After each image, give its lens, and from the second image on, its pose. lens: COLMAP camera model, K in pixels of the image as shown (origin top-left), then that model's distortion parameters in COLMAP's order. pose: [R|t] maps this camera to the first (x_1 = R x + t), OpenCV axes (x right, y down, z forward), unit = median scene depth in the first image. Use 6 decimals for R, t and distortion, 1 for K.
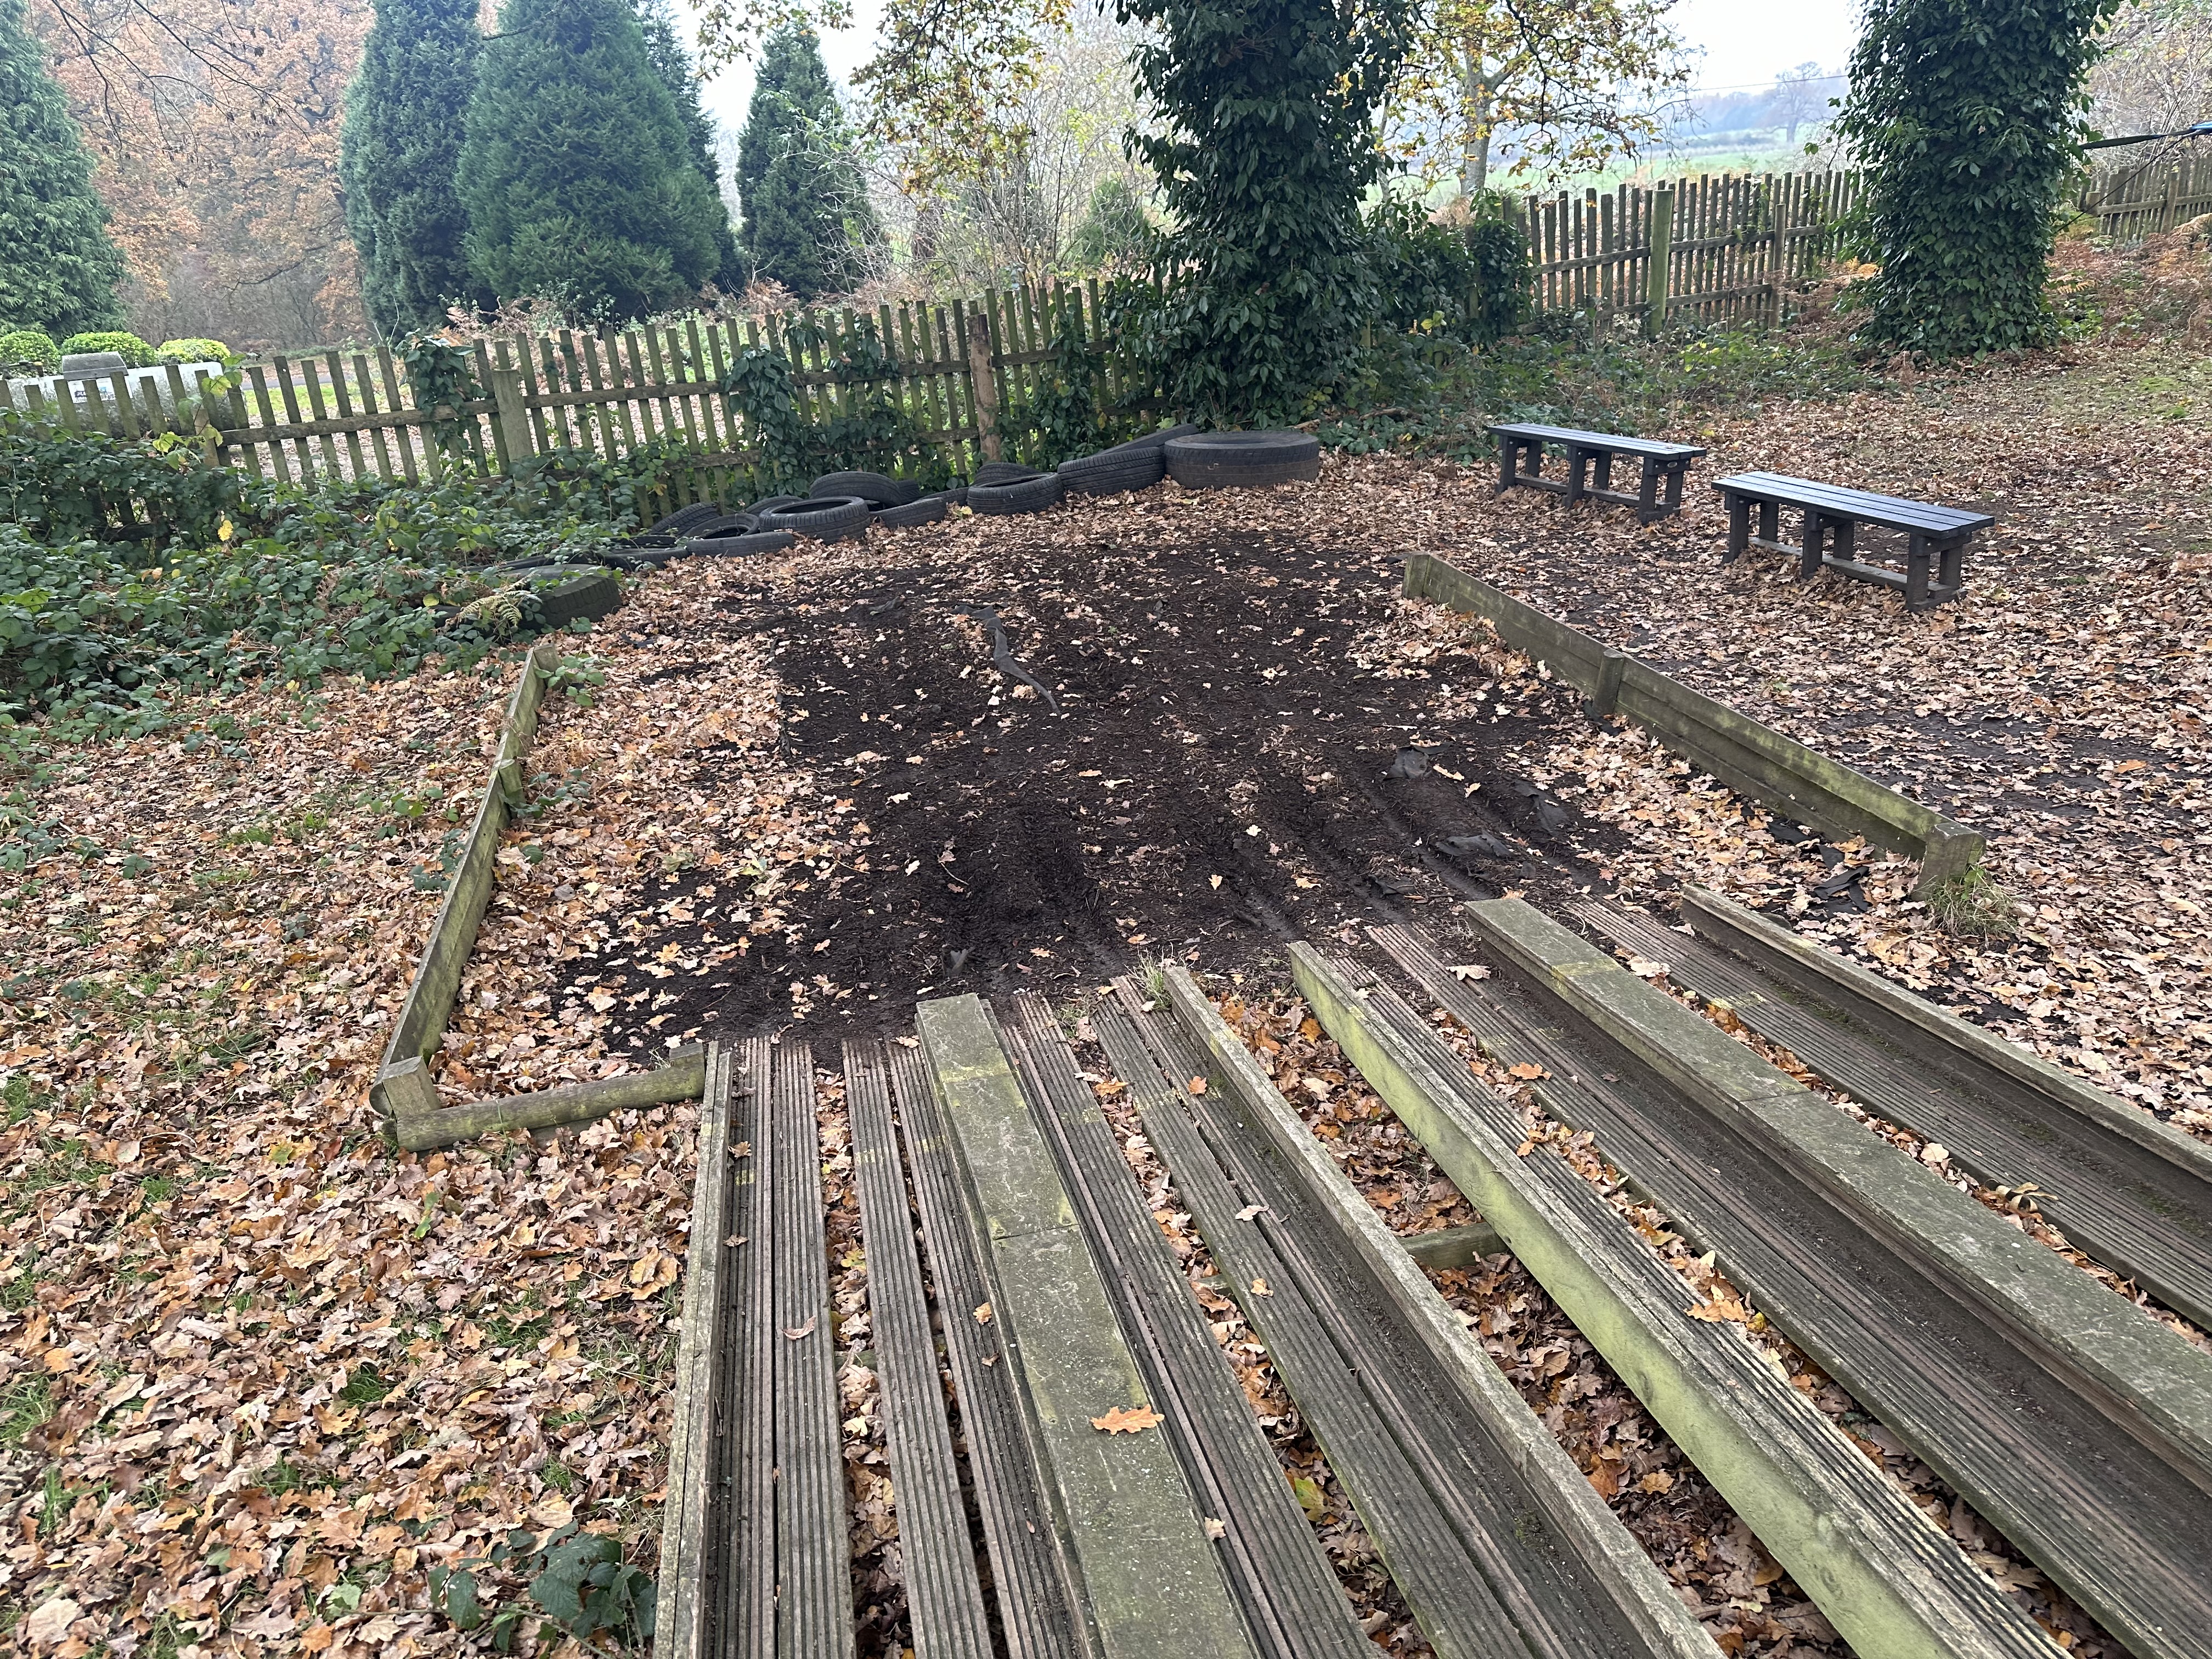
lens RADIAL K [[1425.1, 0, 1106.0], [0, 1425.1, 829.5], [0, 0, 1]] dist [0.002130, 0.000238]
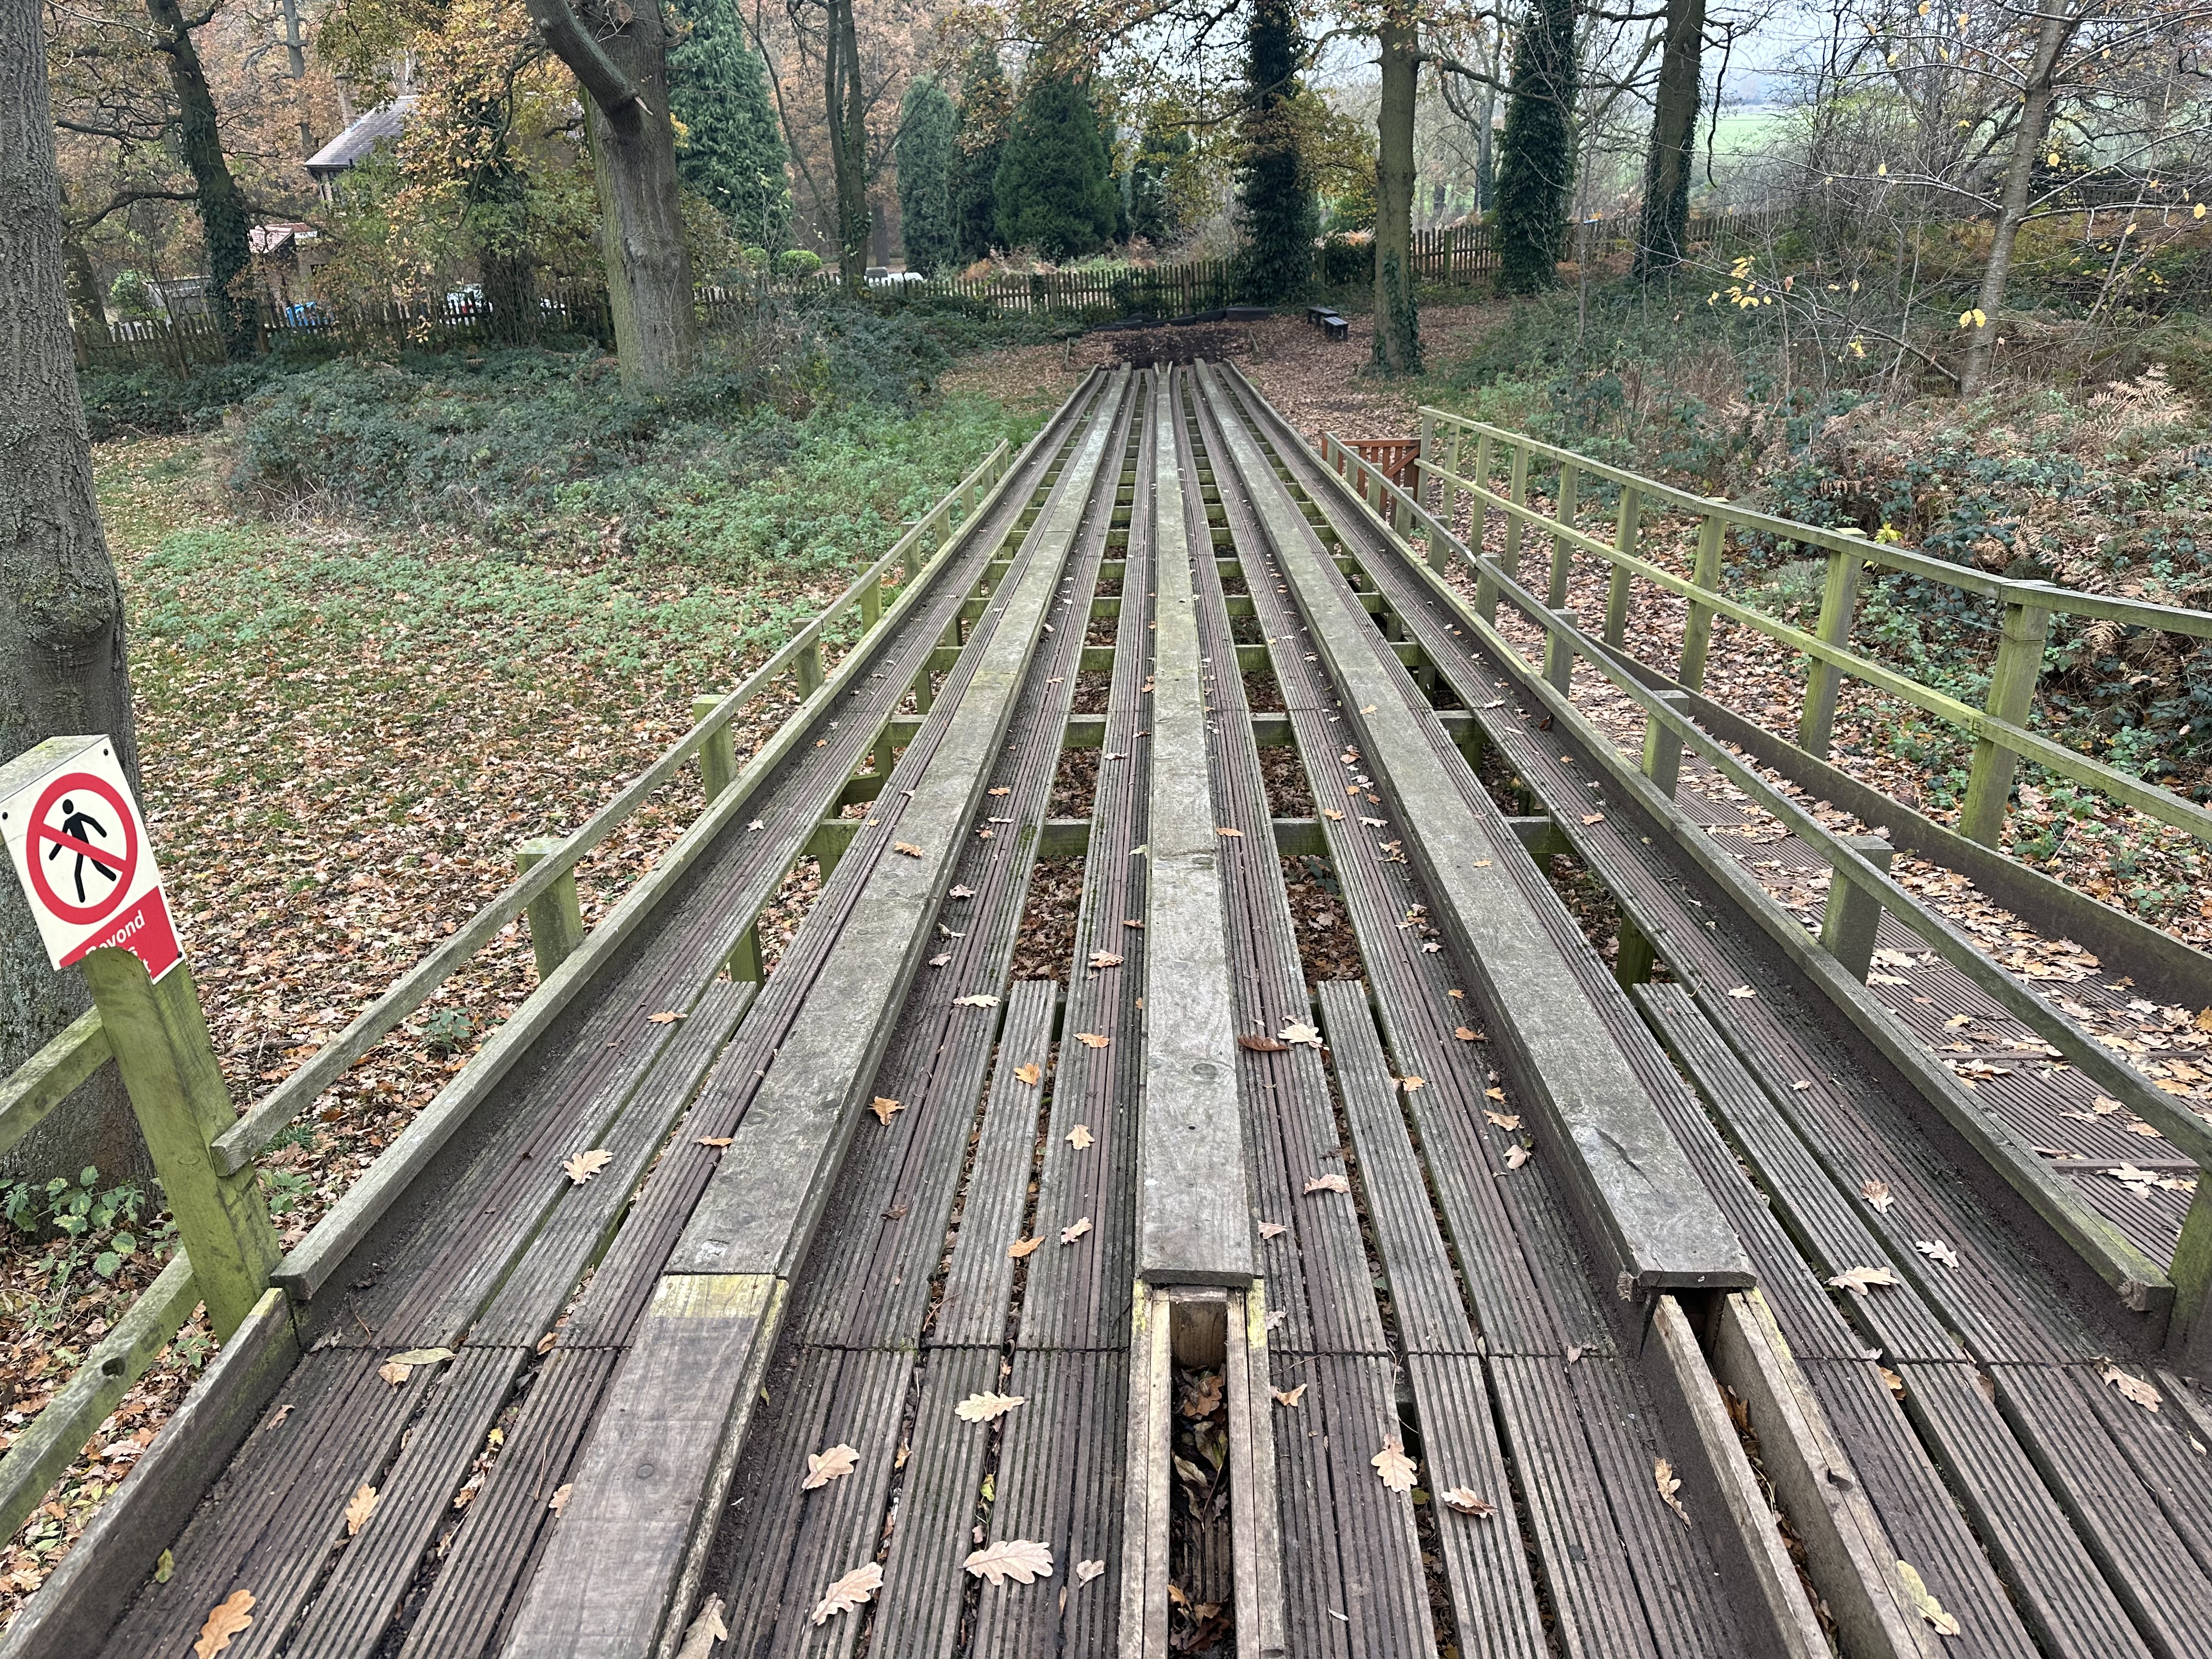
lens RADIAL K [[1425.1, 0, 1106.0], [0, 1425.1, 829.5], [0, 0, 1]] dist [0.002130, 0.000238]
pose [[0.966688, 0.115546, -0.228393, 0.285761], [-0.103135, 0.992502, 0.065589, 0.328635], [0.234259, -0.039849, 0.971357, -1.038878]]
